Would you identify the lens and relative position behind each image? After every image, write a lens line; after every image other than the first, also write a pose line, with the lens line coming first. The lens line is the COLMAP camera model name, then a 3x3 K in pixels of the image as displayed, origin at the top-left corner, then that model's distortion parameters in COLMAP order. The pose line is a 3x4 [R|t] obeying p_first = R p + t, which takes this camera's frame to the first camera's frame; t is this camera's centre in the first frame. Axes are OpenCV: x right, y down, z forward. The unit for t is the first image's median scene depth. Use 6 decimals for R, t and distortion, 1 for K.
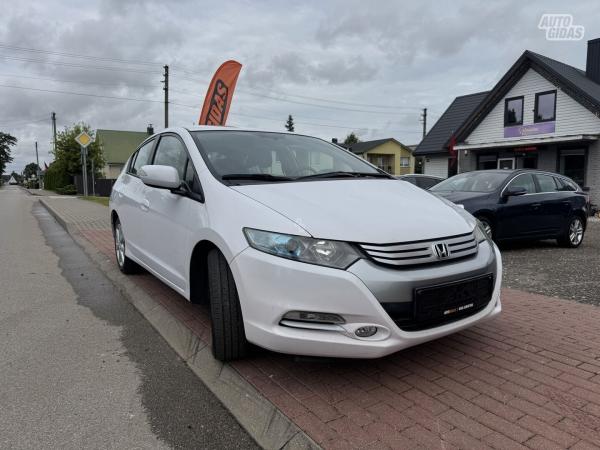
lens RADIAL K [[435.3, 0, 282.8], [0, 435.3, 228.0], [0, 0, 1]] dist [-0.003318, -0.002916]
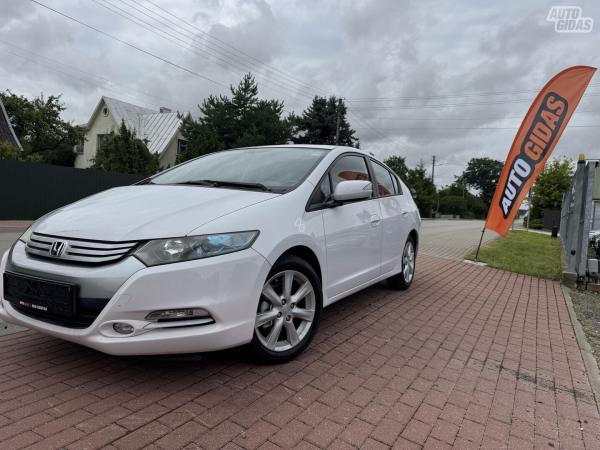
lens RADIAL K [[411.2, 0, 300.0], [0, 411.2, 225.0], [0, 0, 1]] dist [-0.027487, -0.002009]
pose [[0.483254, 0.066418, -0.872957, 1.018584], [-0.139505, 0.990220, -0.001888, -0.053926], [0.864294, 0.122694, 0.487794, 0.719533]]
